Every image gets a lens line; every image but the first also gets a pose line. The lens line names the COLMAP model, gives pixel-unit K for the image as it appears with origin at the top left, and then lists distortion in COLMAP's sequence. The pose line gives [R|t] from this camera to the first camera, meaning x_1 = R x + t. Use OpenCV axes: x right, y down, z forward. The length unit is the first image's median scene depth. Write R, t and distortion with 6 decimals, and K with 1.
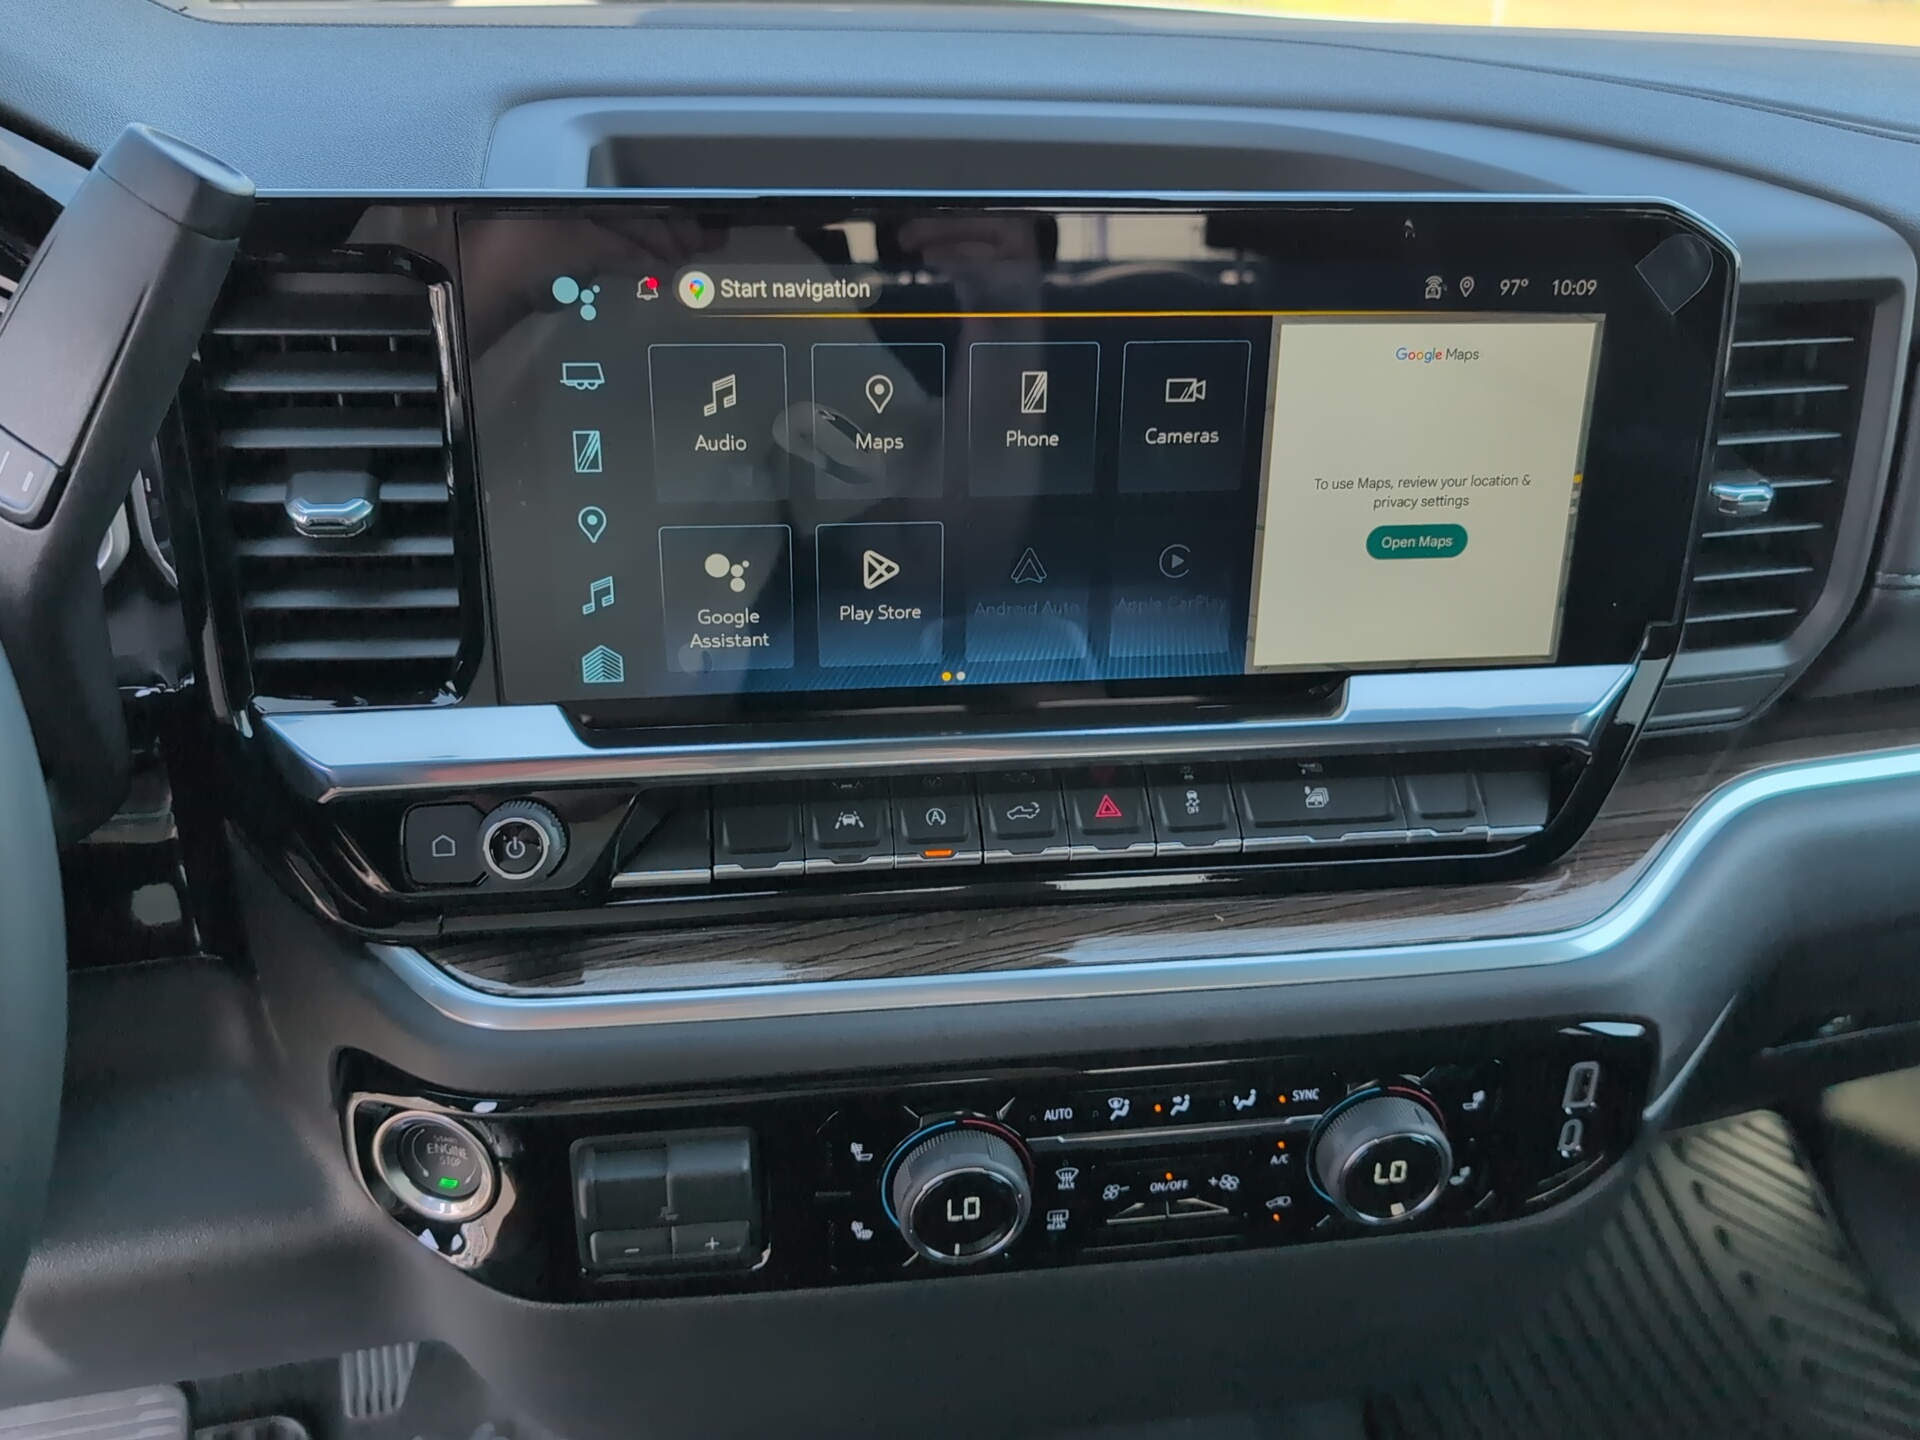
lens RADIAL K [[1623.2, 0, 965.0], [0, 1623.2, 704.8], [0, 0, 1]] dist [0.008155, -0.073268]
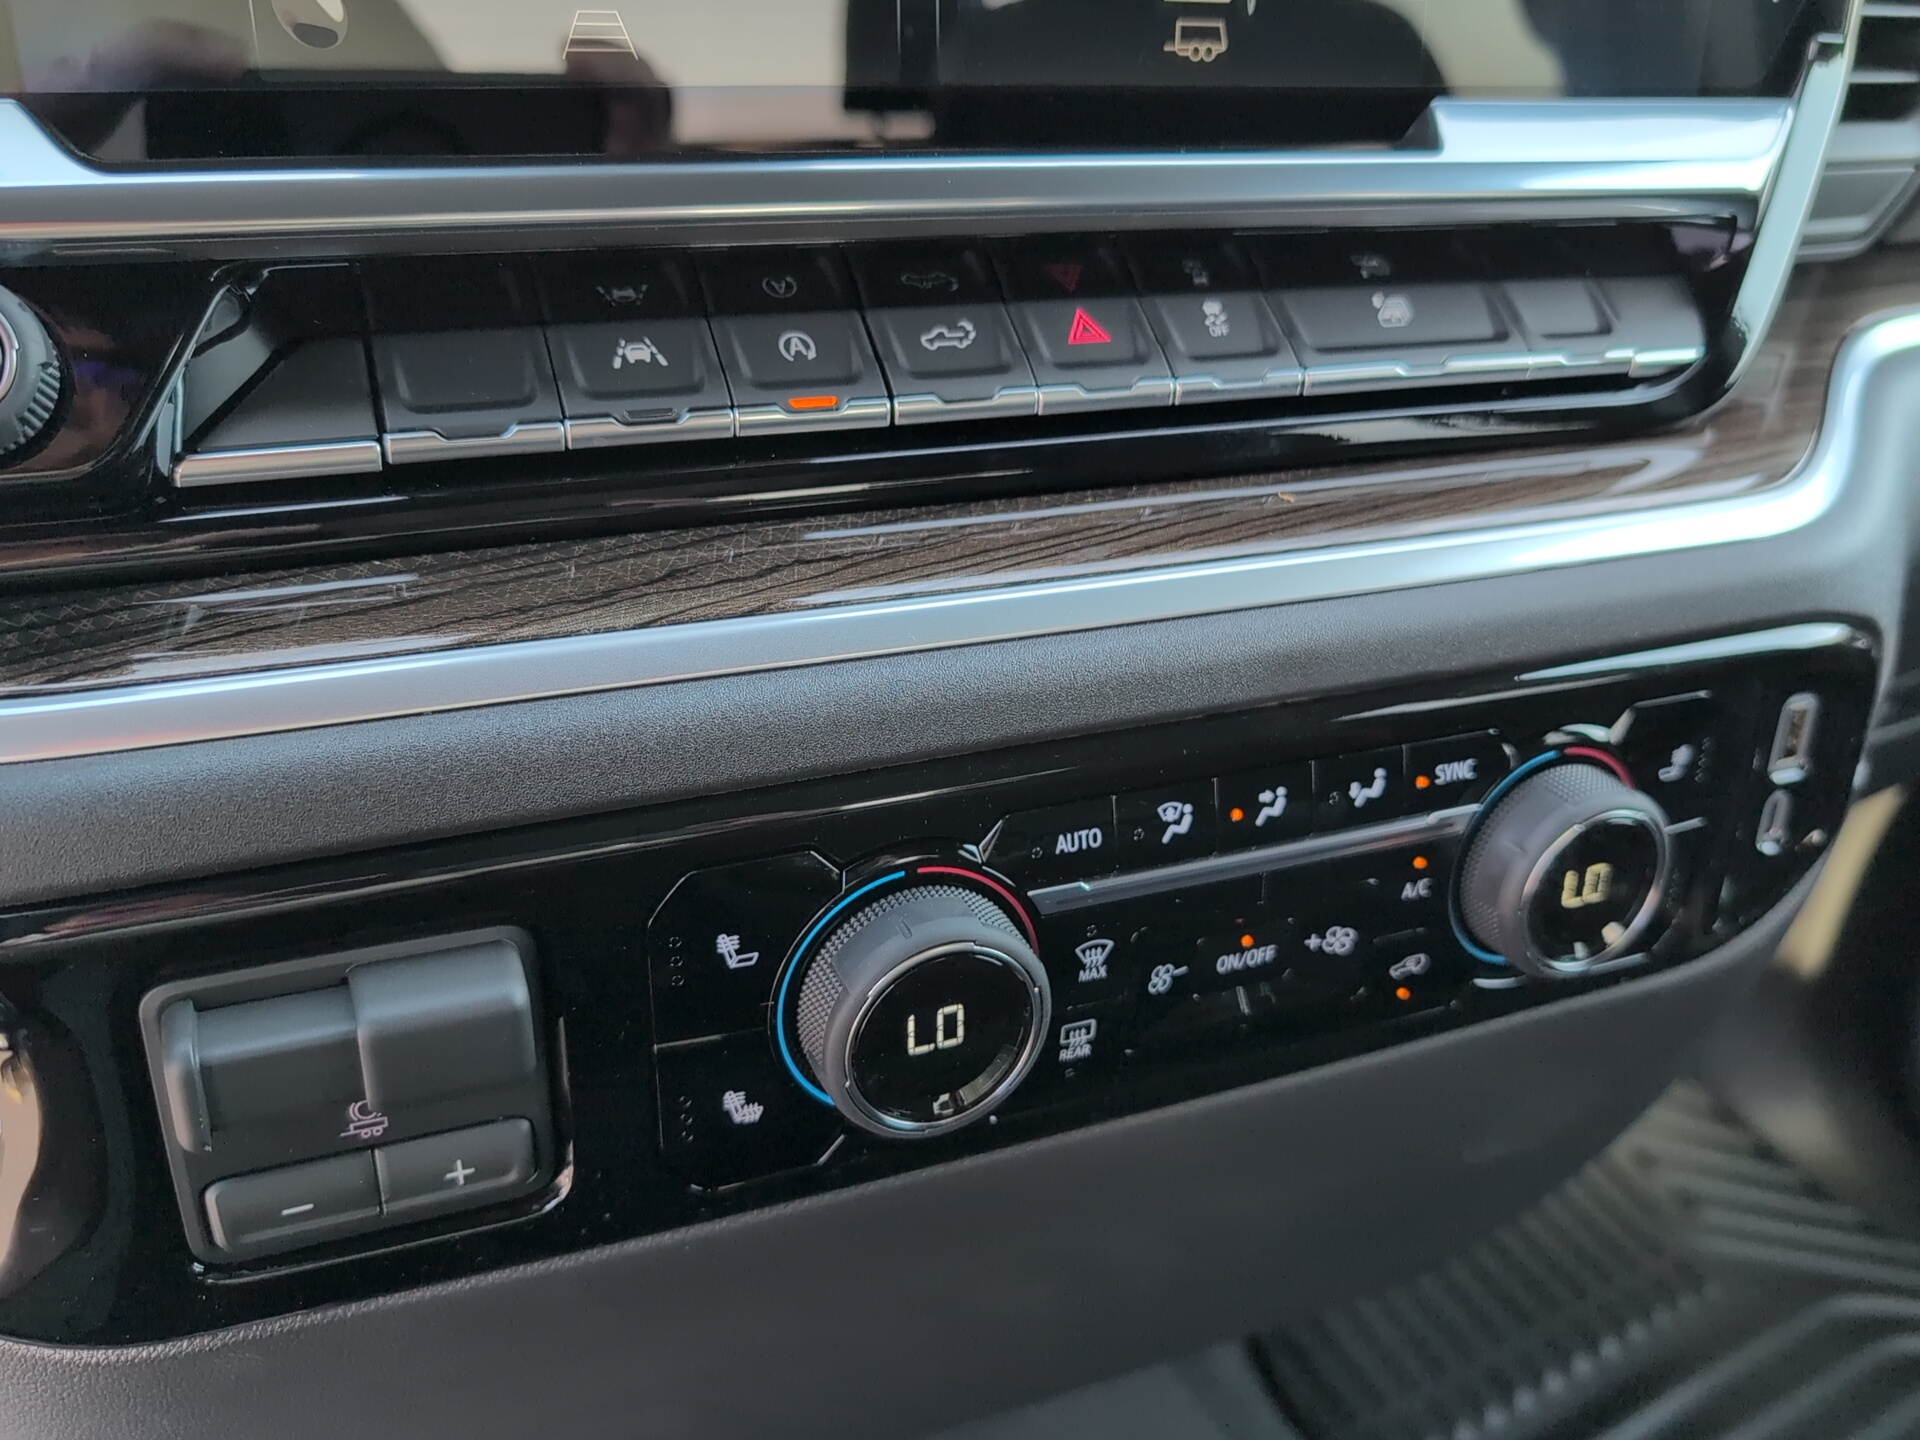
lens RADIAL K [[1623.2, 0, 960.5], [0, 1623.2, 742.1], [0, 0, 1]] dist [0.008155, -0.073268]
pose [[0.967444, -0.100802, 0.232146, -0.106872], [0.099317, 0.994891, 0.018106, 0.201257], [-0.232785, 0.005540, 0.972512, 0.458958]]
